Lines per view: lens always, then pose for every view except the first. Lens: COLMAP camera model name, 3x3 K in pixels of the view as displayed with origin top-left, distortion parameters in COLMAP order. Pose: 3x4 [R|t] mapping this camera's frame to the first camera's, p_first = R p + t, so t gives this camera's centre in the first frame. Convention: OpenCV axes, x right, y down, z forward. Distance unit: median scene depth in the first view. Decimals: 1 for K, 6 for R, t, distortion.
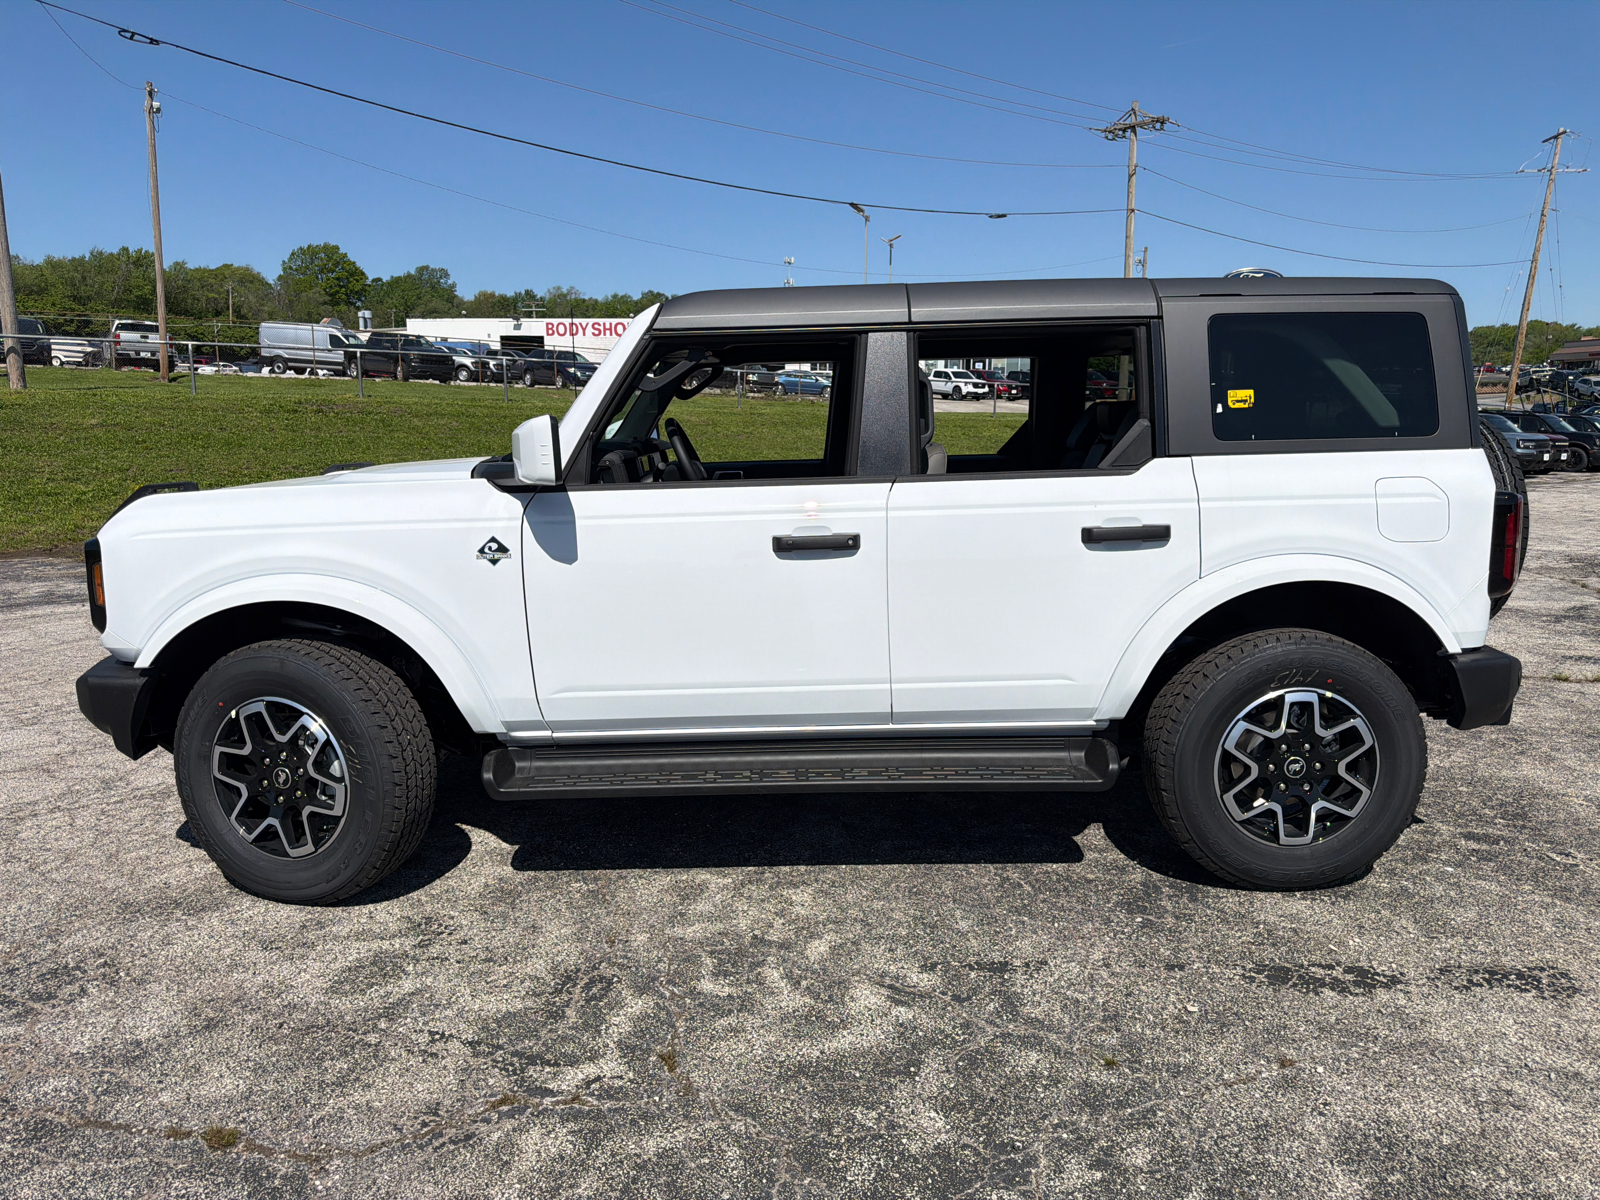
lens RADIAL K [[1119.2, 0, 800.0], [0, 1119.2, 600.0], [0, 0, 1]] dist [0.066817, -0.095057]
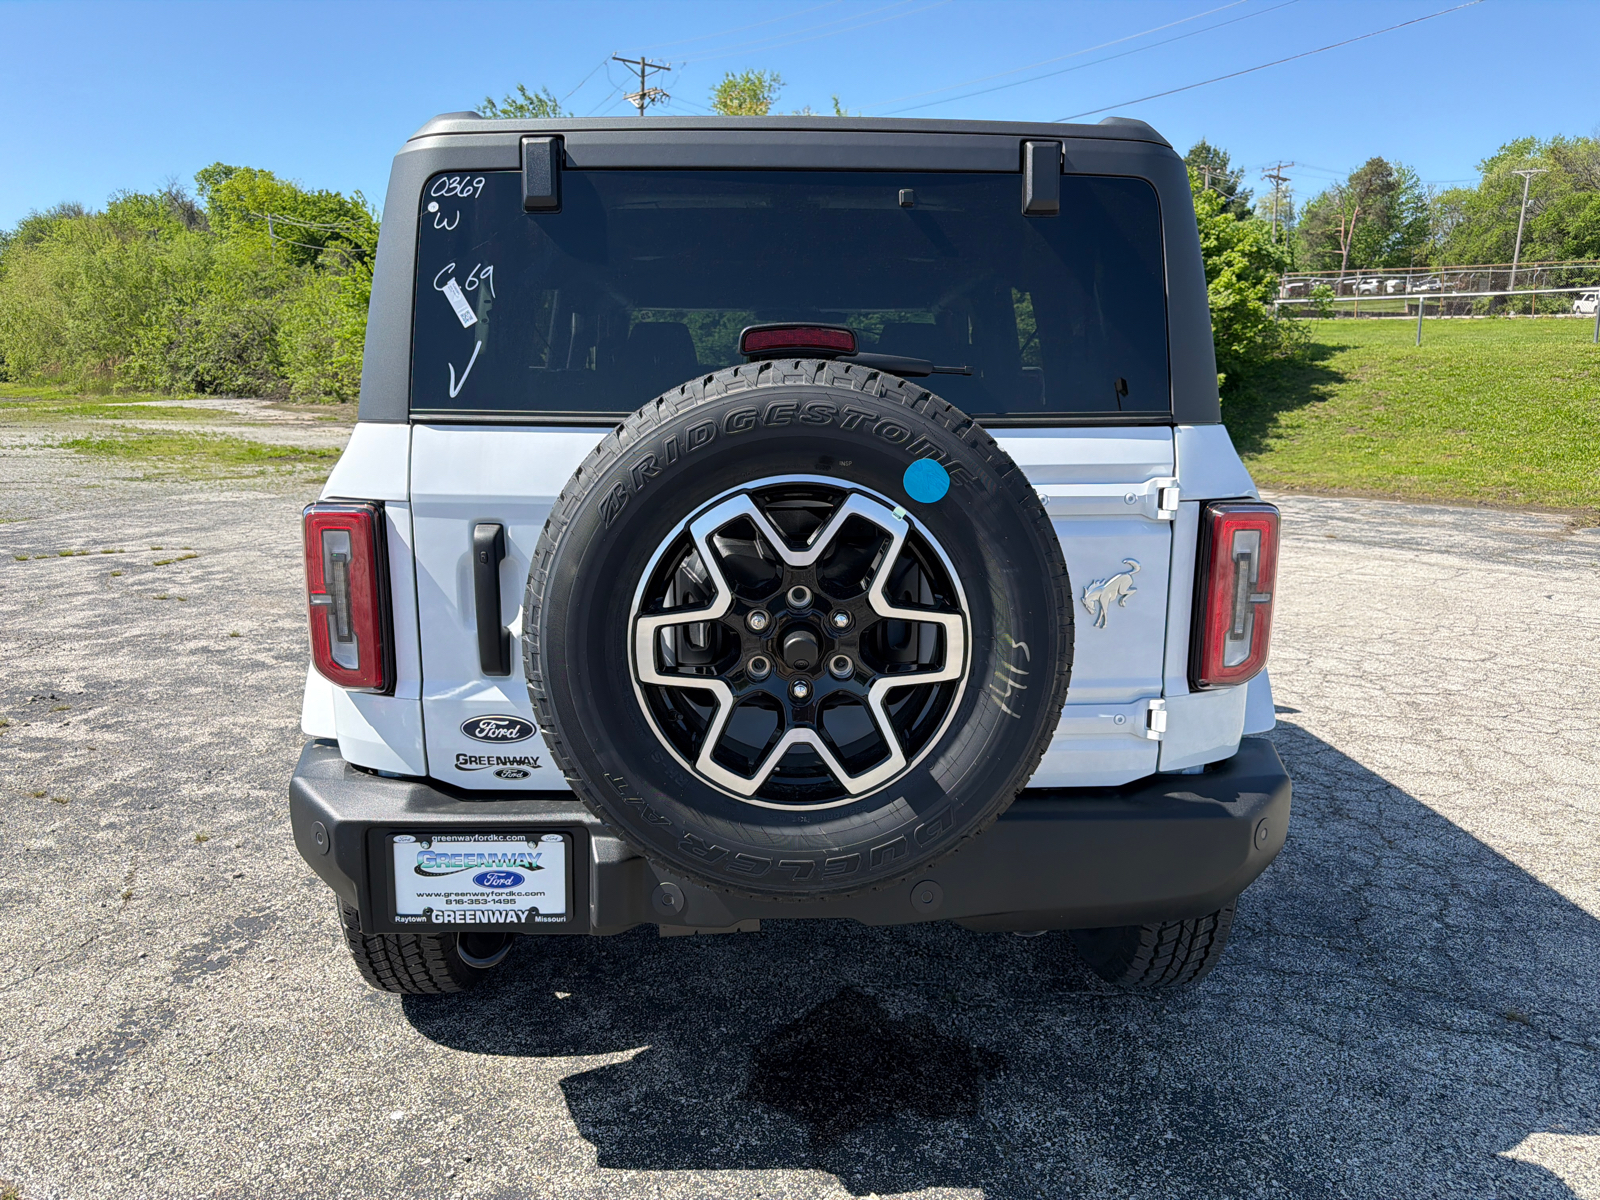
lens RADIAL K [[1147.3, 0, 808.6], [0, 1147.3, 593.4], [0, 0, 1]] dist [0.005130, -0.005068]
pose [[0.008188, 0.191904, -0.981380, 1.215043], [-0.163853, 0.968405, 0.188000, -0.200681], [0.986451, 0.159263, 0.039373, 1.238612]]
